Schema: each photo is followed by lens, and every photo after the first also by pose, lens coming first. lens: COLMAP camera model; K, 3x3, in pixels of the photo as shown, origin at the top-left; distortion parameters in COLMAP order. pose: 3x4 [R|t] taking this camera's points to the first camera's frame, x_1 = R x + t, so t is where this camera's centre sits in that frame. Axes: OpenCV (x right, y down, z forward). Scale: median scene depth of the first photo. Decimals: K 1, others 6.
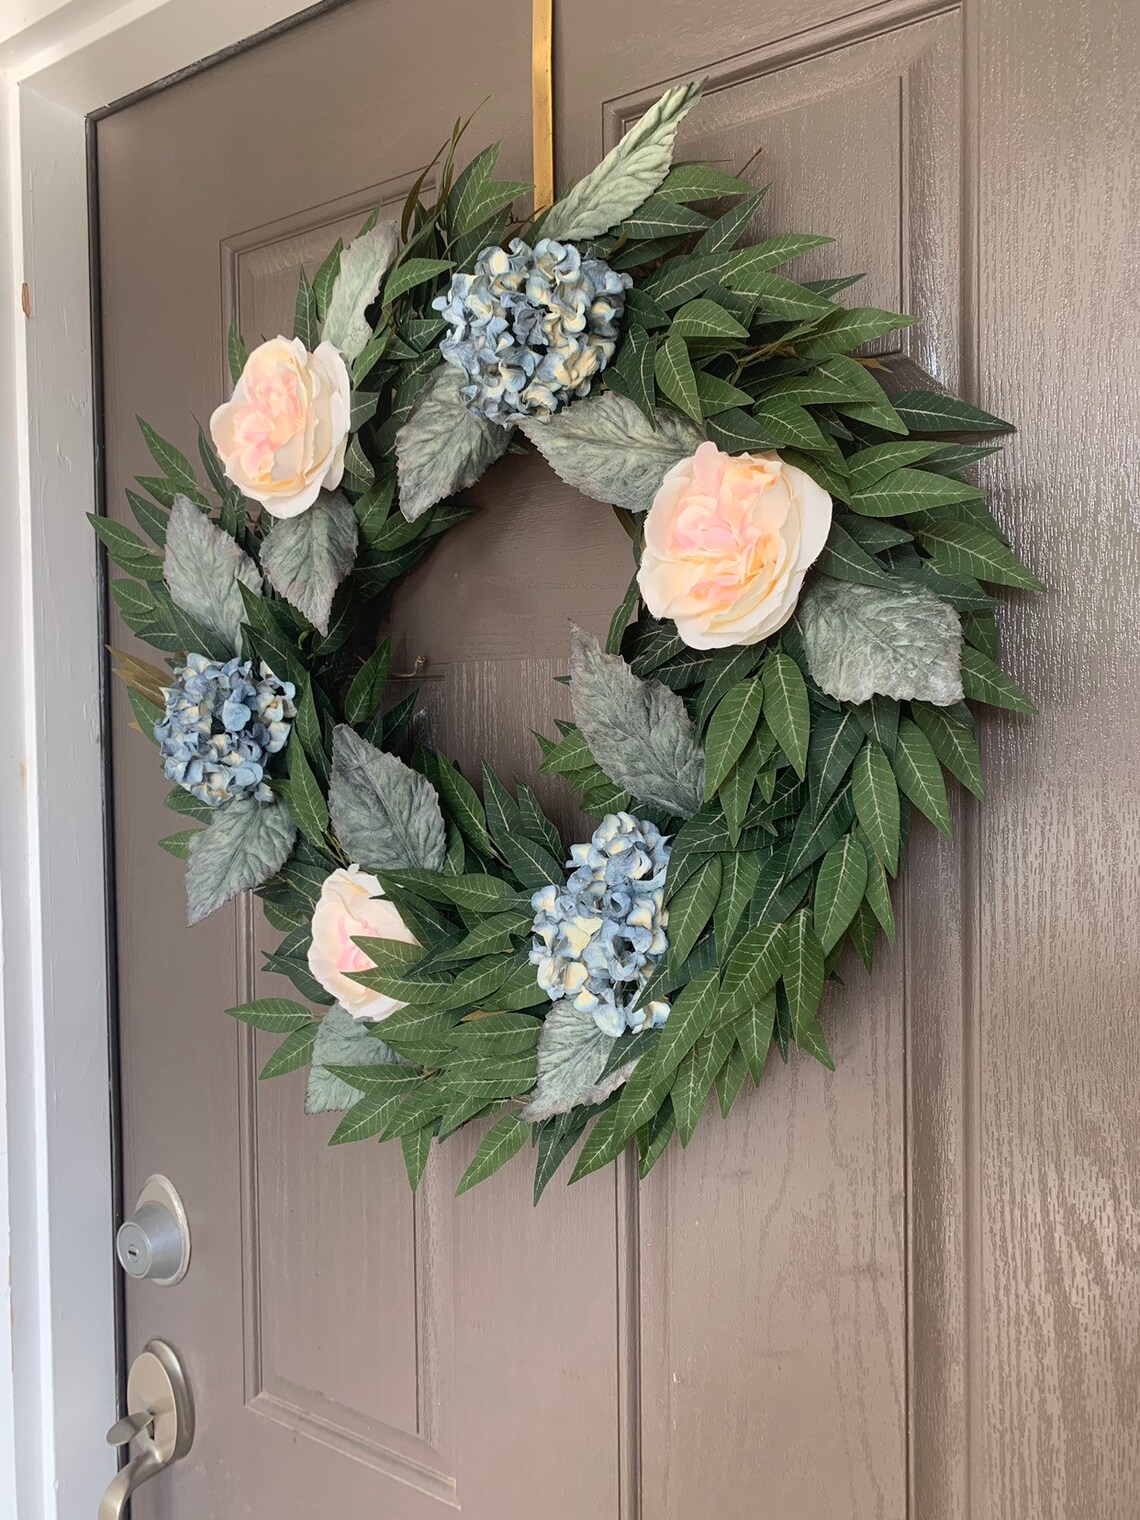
lens RADIAL K [[1186.4, 0, 562.9], [0, 1186.4, 759.2], [0, 0, 1]] dist [0.023983, -0.055455]
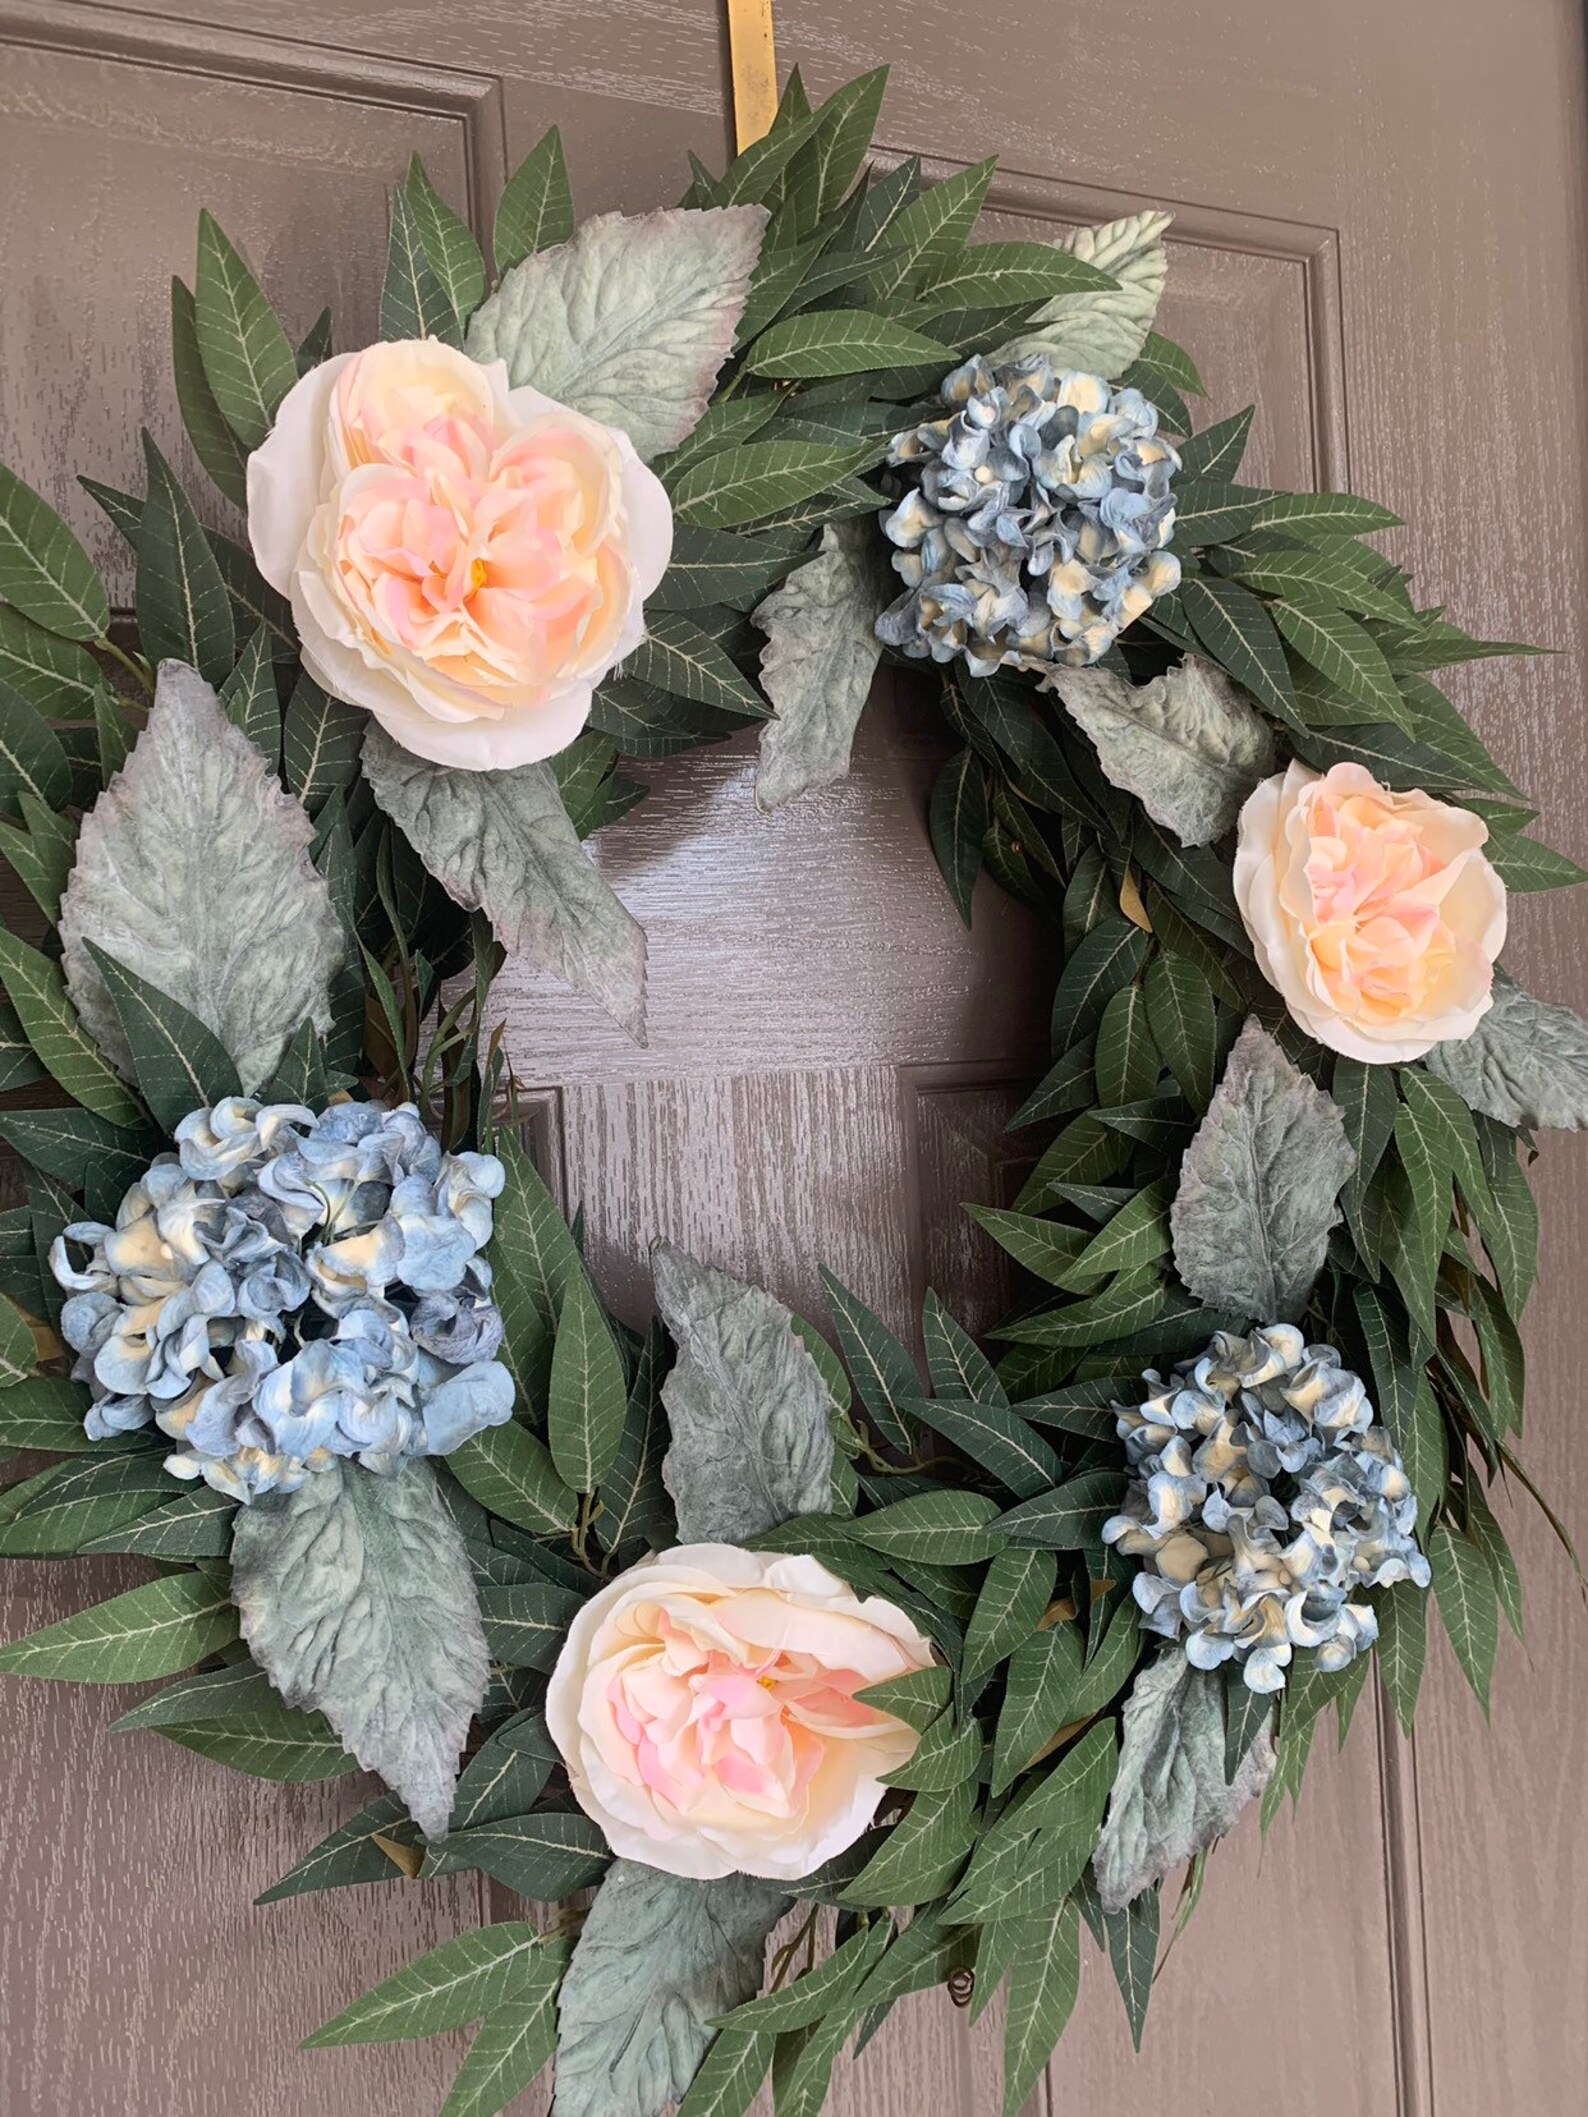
lens RADIAL K [[1652.4, 0, 801.3], [0, 1652.4, 1038.4], [0, 0, 1]] dist [0.023983, -0.055455]
pose [[0.537680, -0.019515, 0.842923, -0.718920], [0.075821, 0.996801, -0.025287, -0.090002], [-0.839733, 0.077507, 0.537439, 0.639273]]
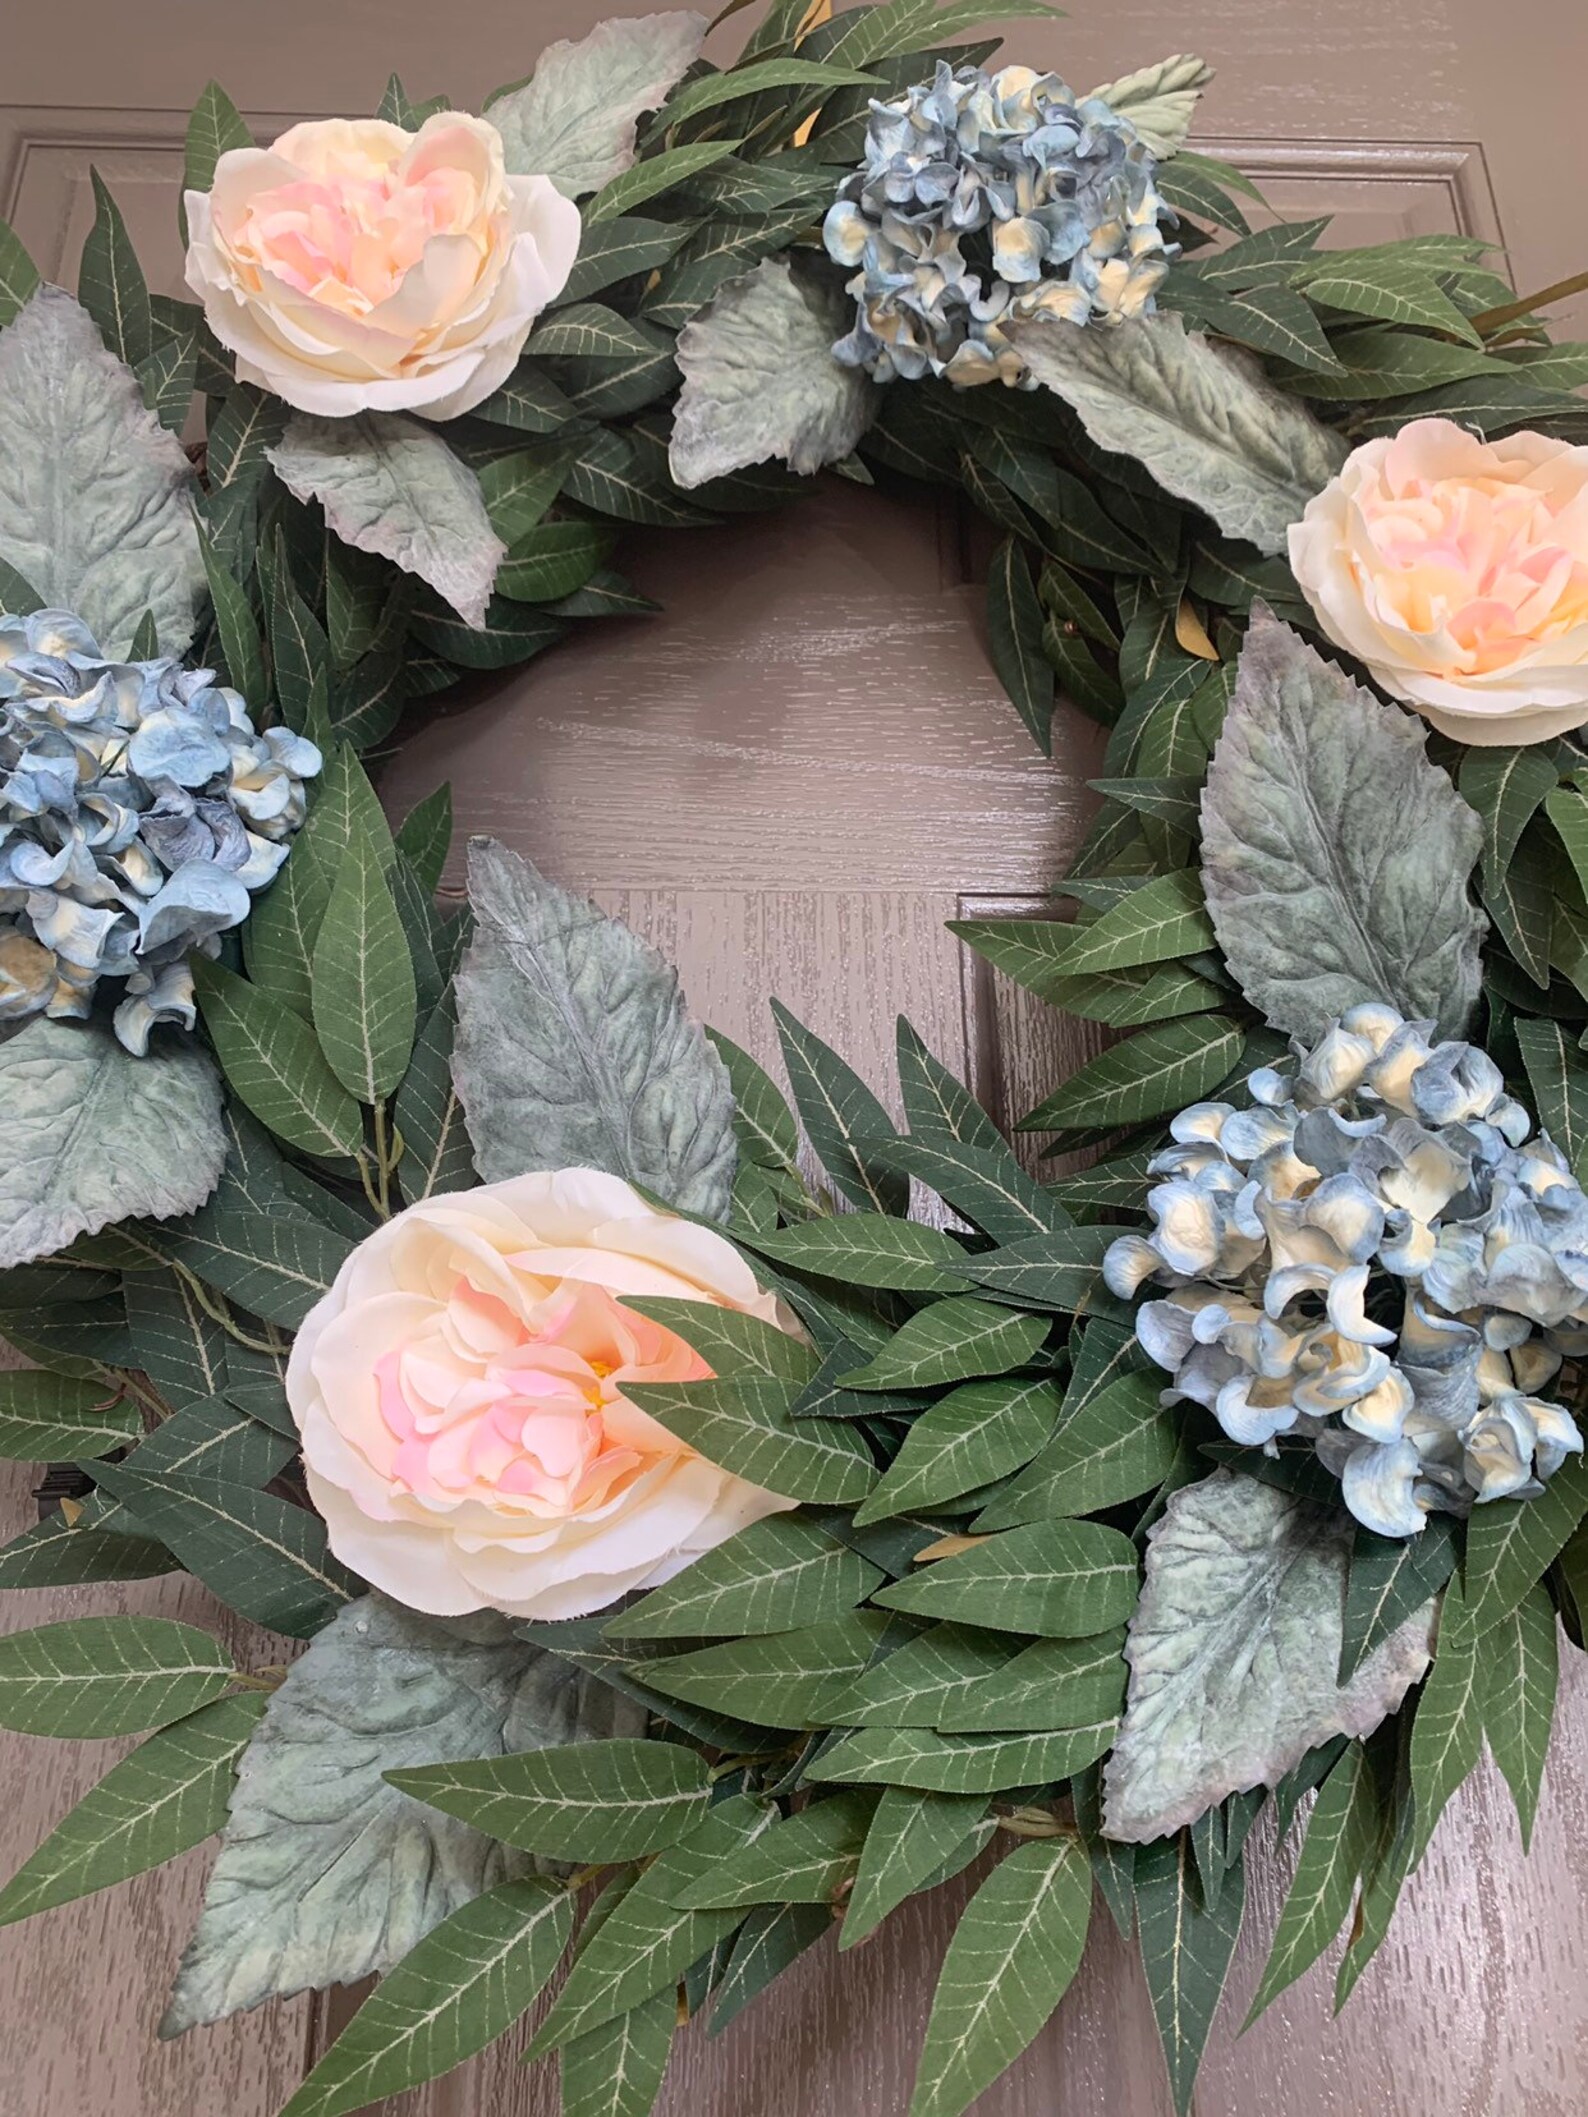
lens RADIAL K [[1652.4, 0, 795.5], [0, 1652.4, 1050.6], [0, 0, 1]] dist [0.023983, -0.055455]
pose [[0.806712, 0.231936, 0.543527, -0.404440], [0.021443, 0.907665, -0.419148, 0.279526], [-0.590556, 0.349786, 0.727250, 0.592607]]
